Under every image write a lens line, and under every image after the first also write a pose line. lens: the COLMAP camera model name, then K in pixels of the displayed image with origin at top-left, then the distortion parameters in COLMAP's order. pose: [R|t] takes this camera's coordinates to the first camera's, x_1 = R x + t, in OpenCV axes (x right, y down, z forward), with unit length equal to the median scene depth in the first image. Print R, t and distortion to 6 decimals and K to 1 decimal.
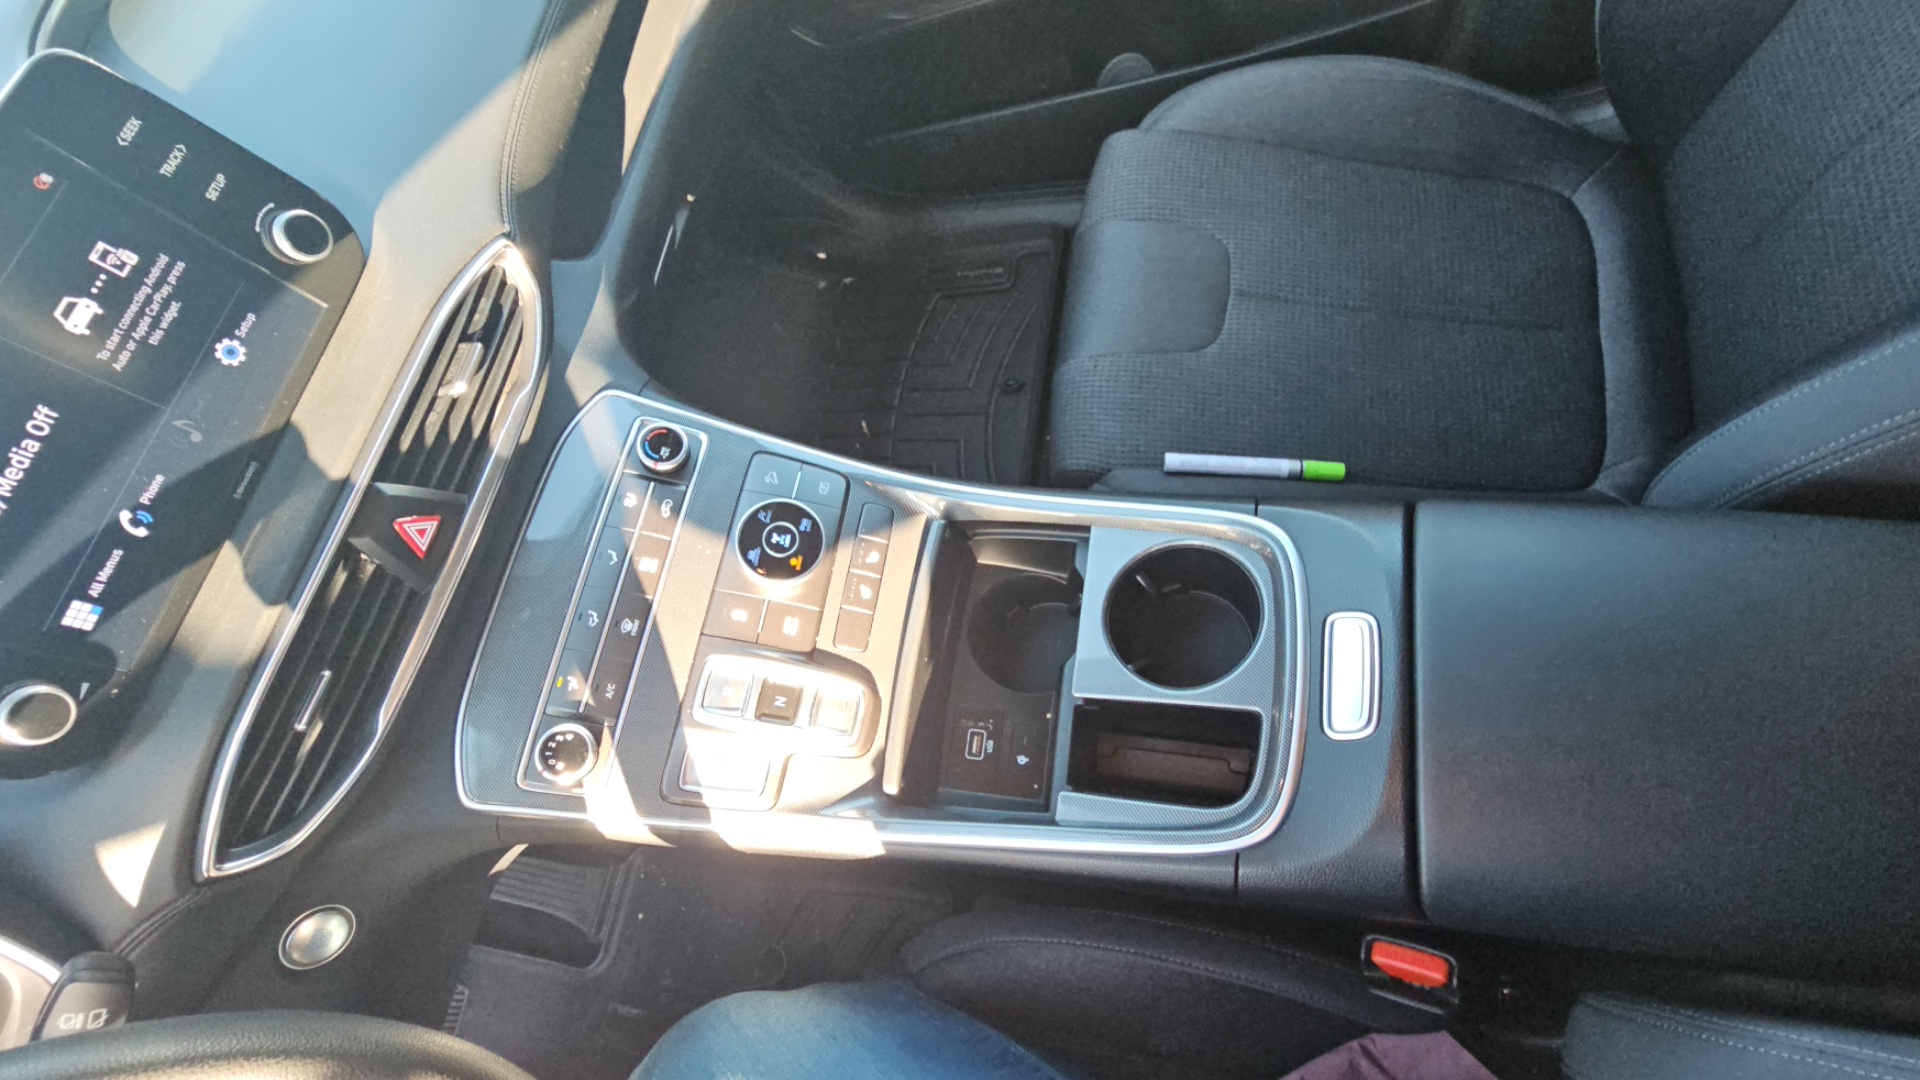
lens RADIAL K [[854.8, 0, 976.3], [0, 854.8, 543.5], [0, 0, 1]] dist [0.007841, -0.006287]
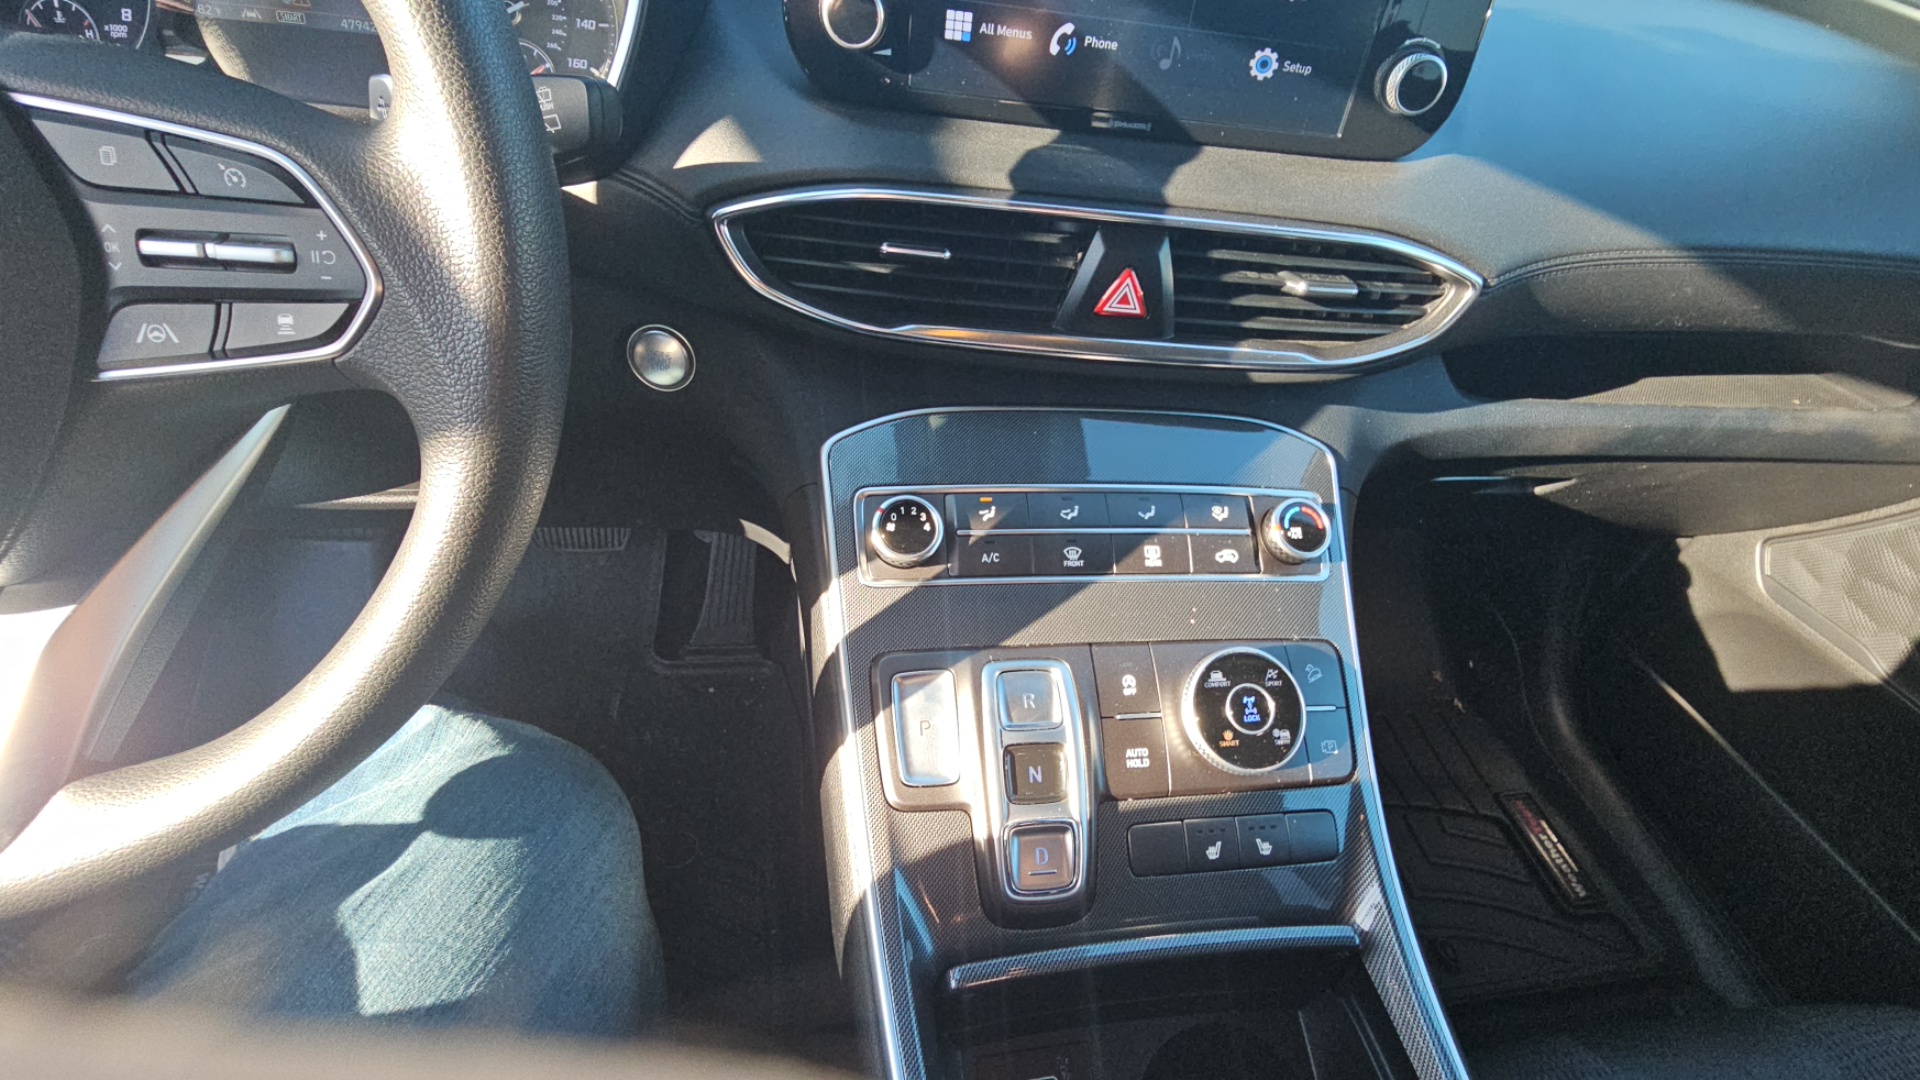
lens RADIAL K [[854.8, 0, 976.4], [0, 854.8, 548.7], [0, 0, 1]] dist [0.007841, -0.006287]
pose [[0.252203, 0.865648, -0.432489, -0.103904], [-0.953729, 0.297963, 0.040228, 0.156541], [0.163689, 0.402332, 0.900741, 0.302339]]
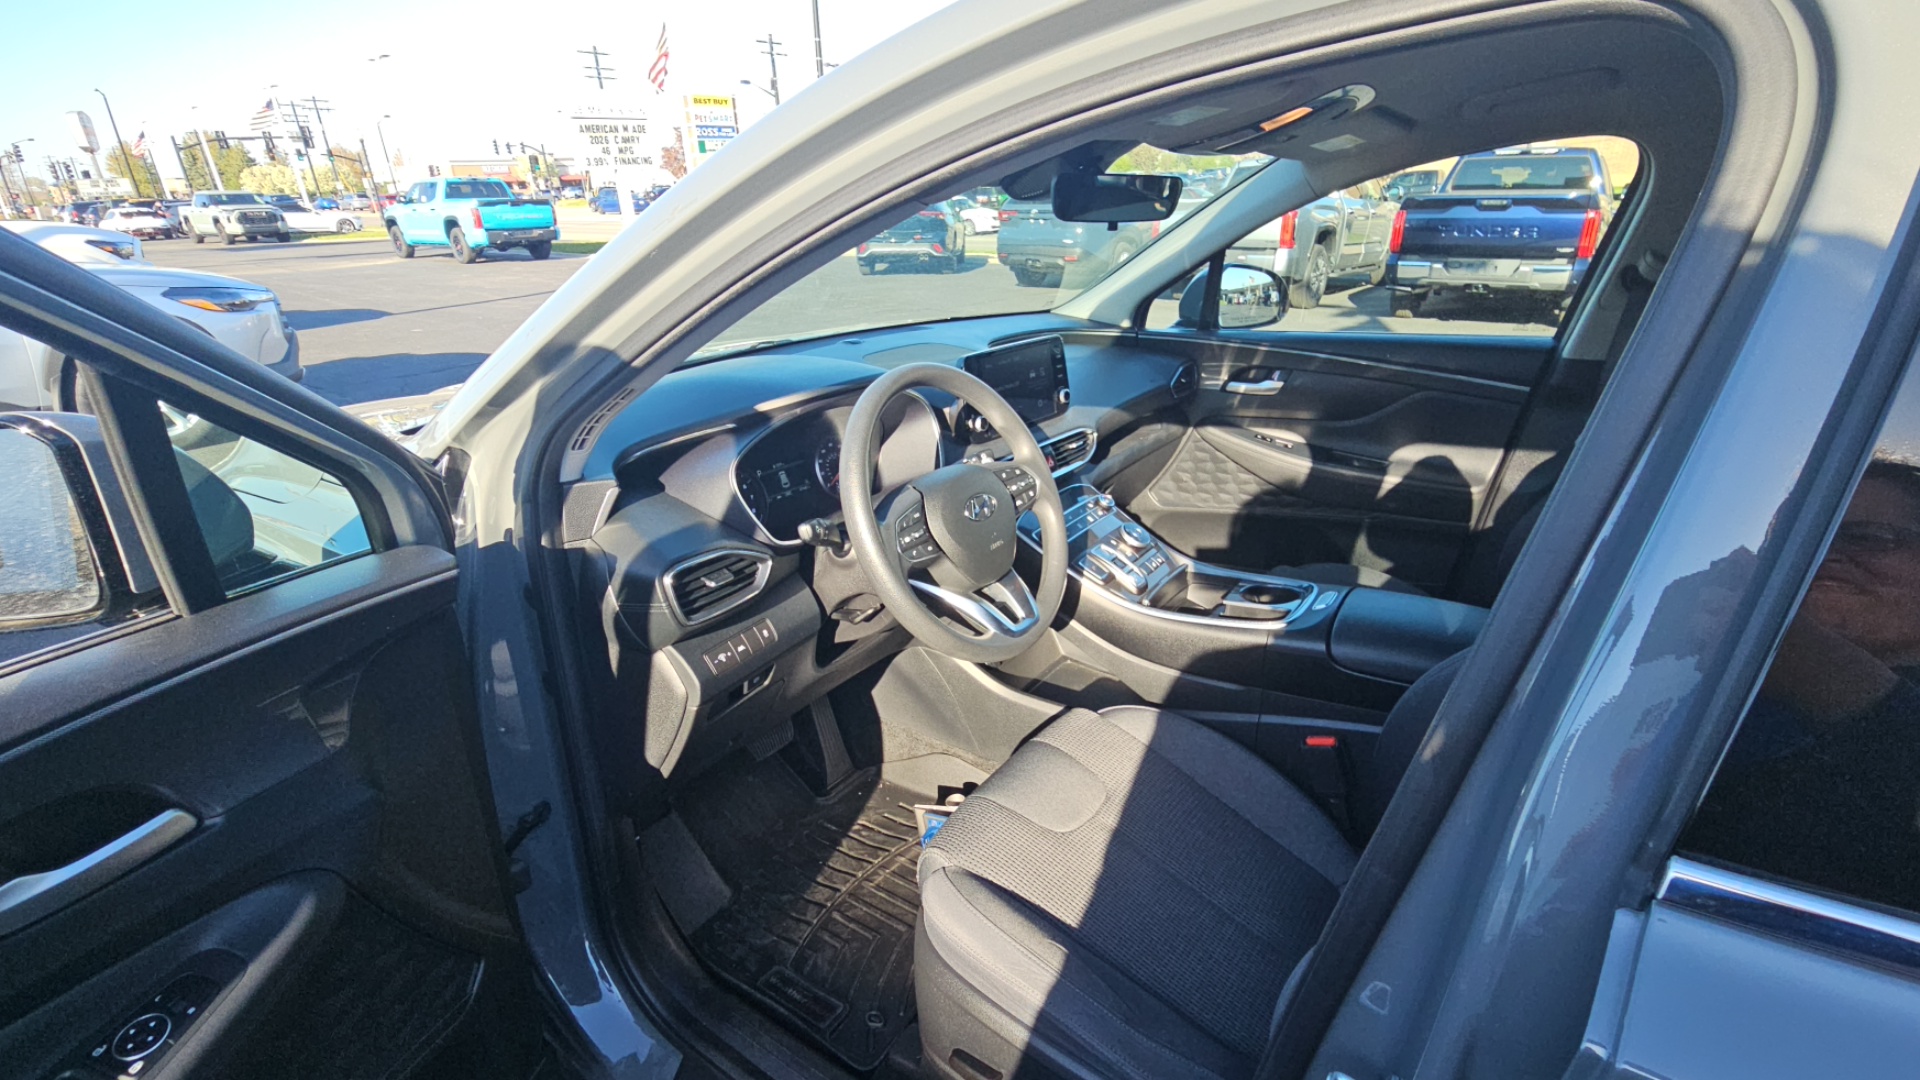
lens RADIAL K [[854.8, 0, 972.8], [0, 854.8, 553.2], [0, 0, 1]] dist [0.007841, -0.006287]
pose [[0.873624, 0.409777, -0.262420, 0.072735], [-0.481164, 0.647079, -0.591413, 2.138486], [-0.072541, 0.642940, 0.762474, -1.149784]]
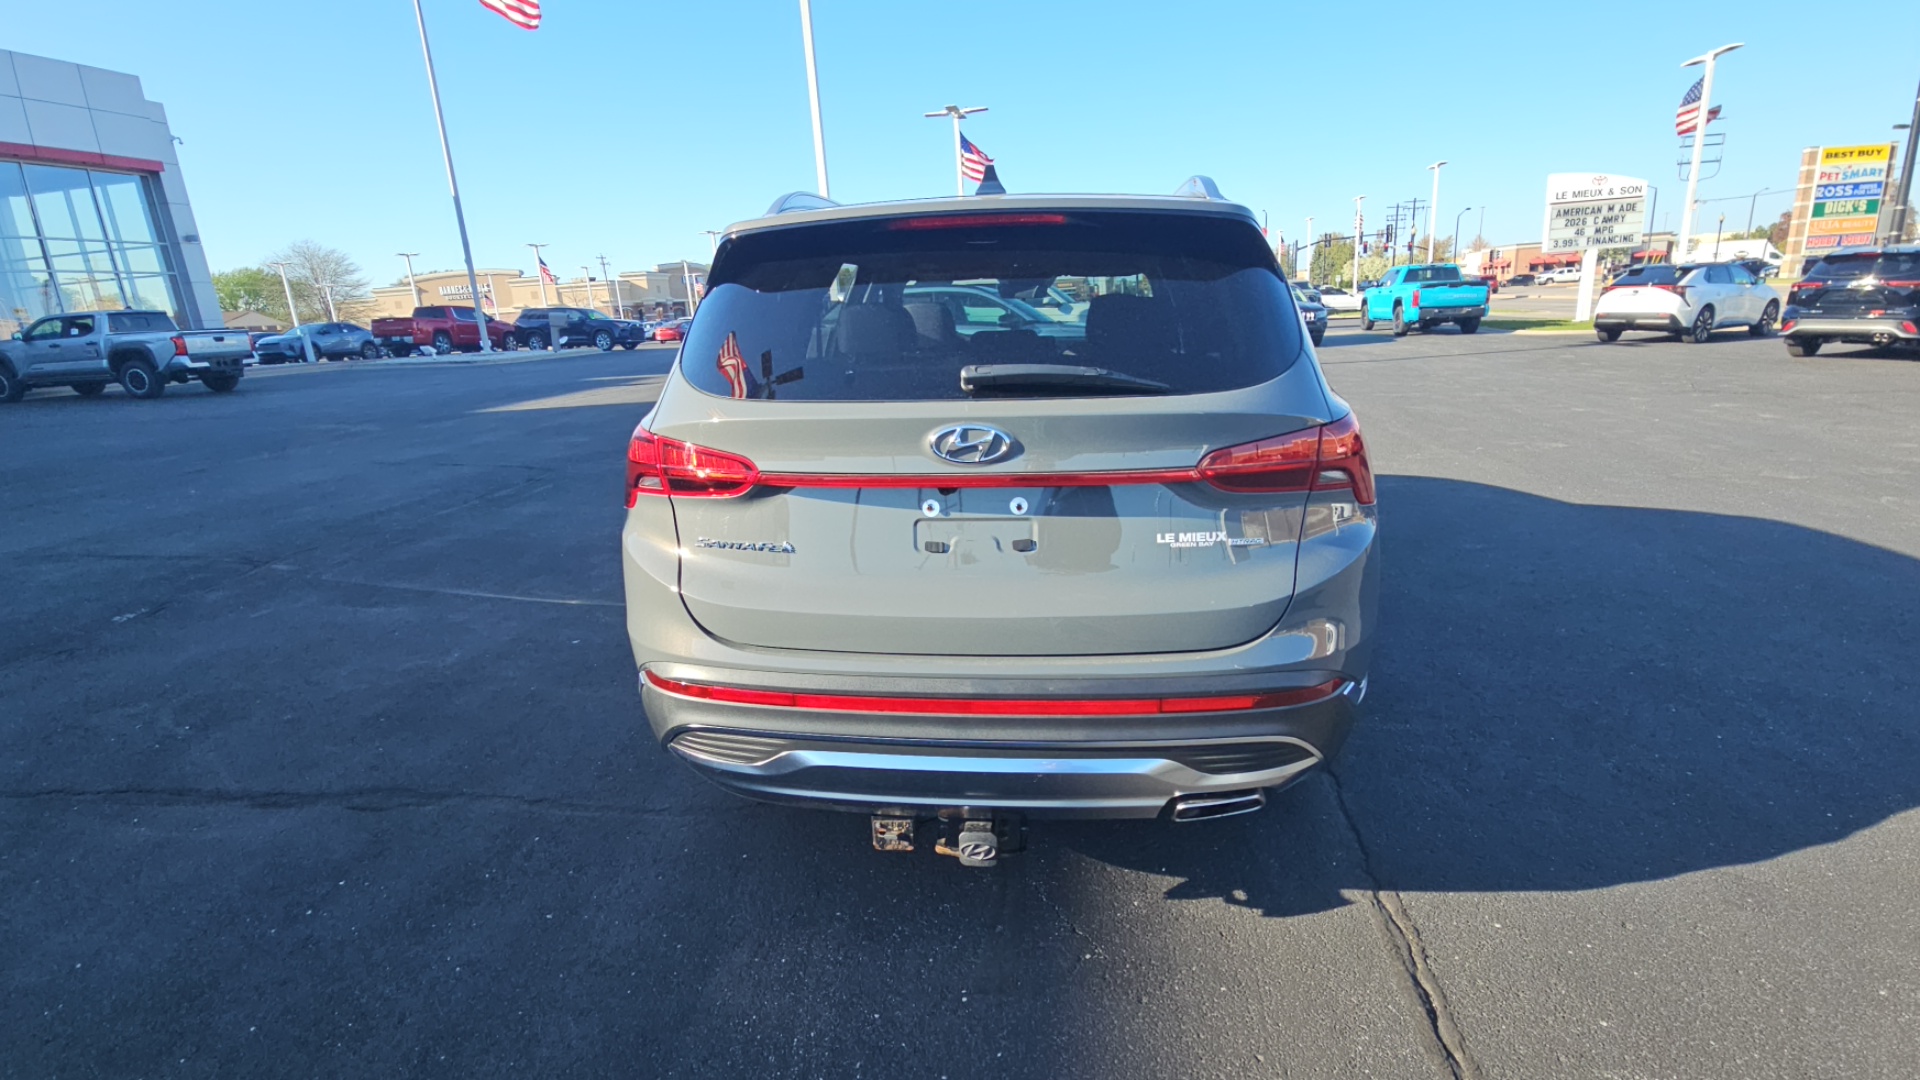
lens RADIAL K [[854.8, 0, 979.9], [0, 854.8, 544.7], [0, 0, 1]] dist [0.007841, -0.006287]
pose [[0.083988, 0.534319, -0.841100, 8.226412], [-0.917880, 0.370037, 0.143416, -0.215178], [0.387868, 0.759984, 0.521520, -2.727119]]
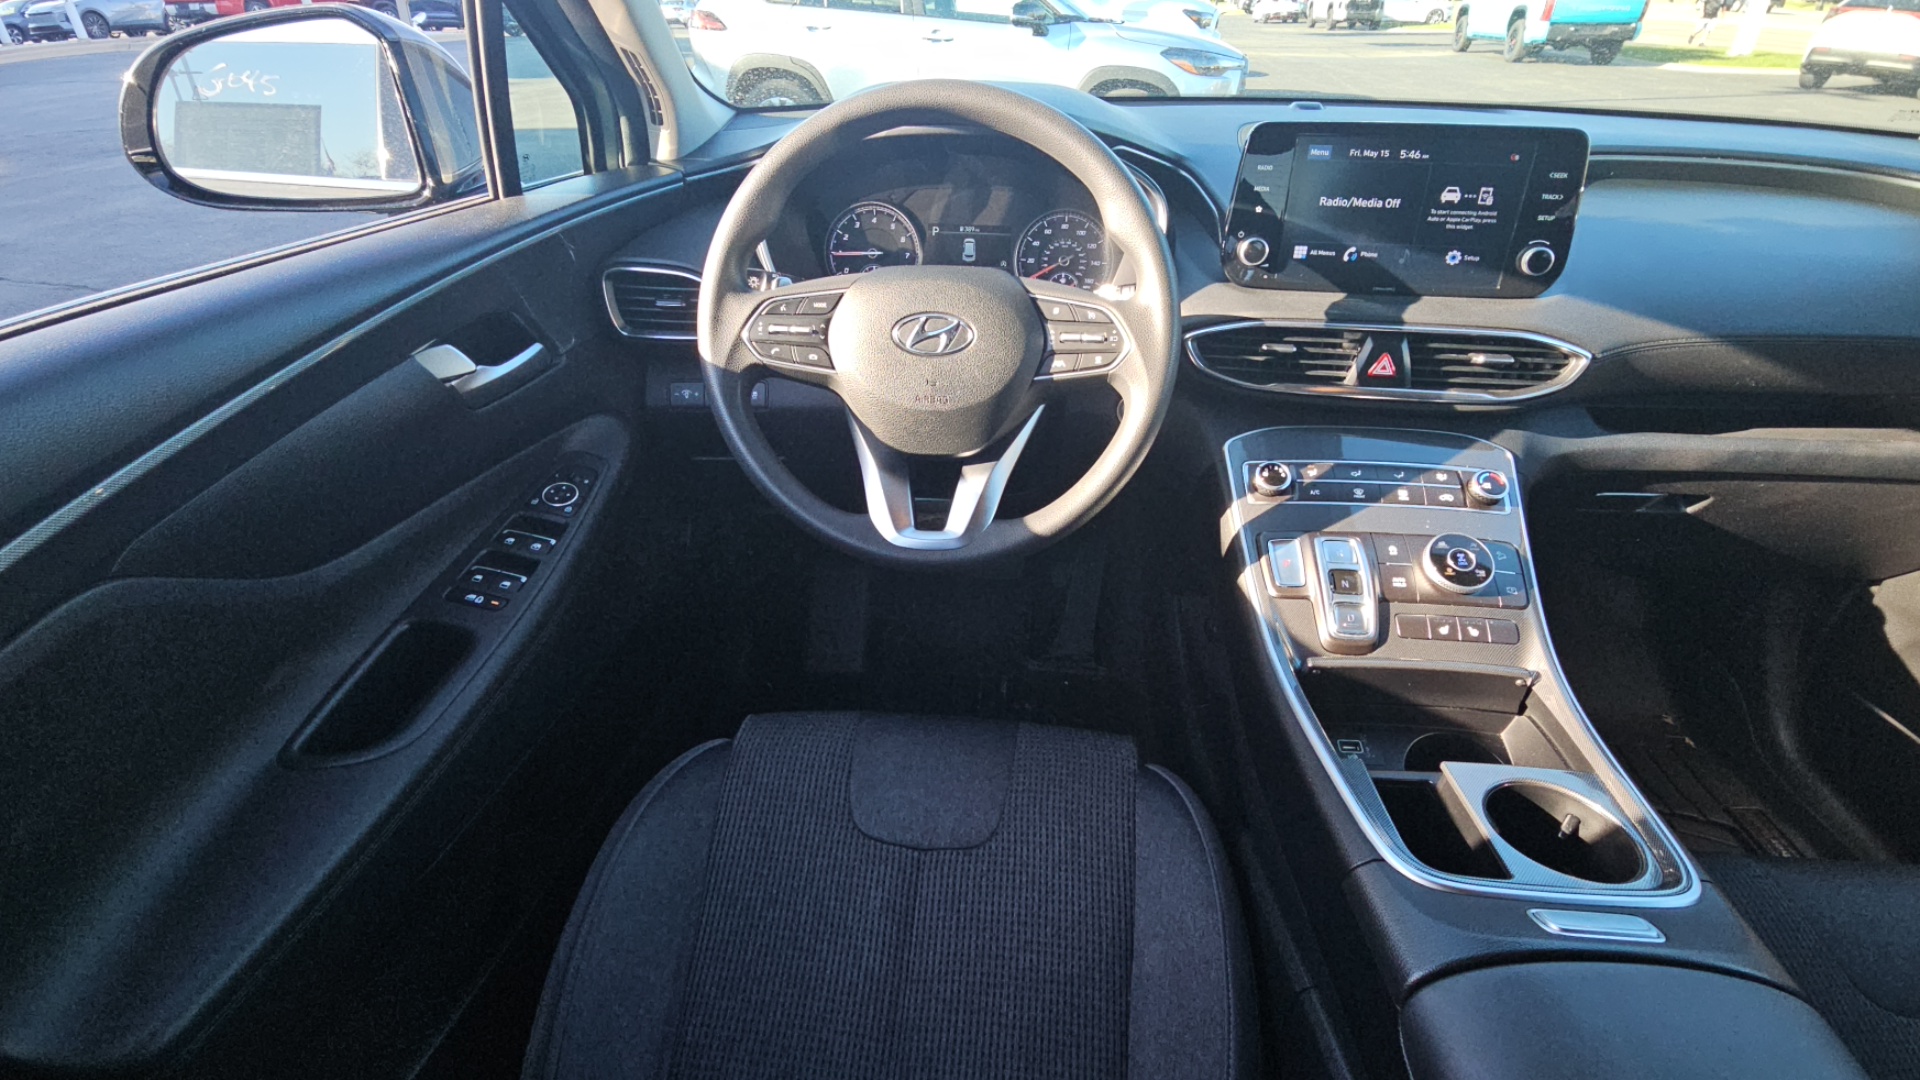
lens RADIAL K [[854.8, 0, 979.3], [0, 854.8, 547.6], [0, 0, 1]] dist [0.007841, -0.006287]
pose [[0.090677, 0.760481, -0.642998, 0.625057], [-0.933858, 0.289225, 0.210376, 0.464045], [0.345958, 0.581392, 0.736408, -0.318255]]
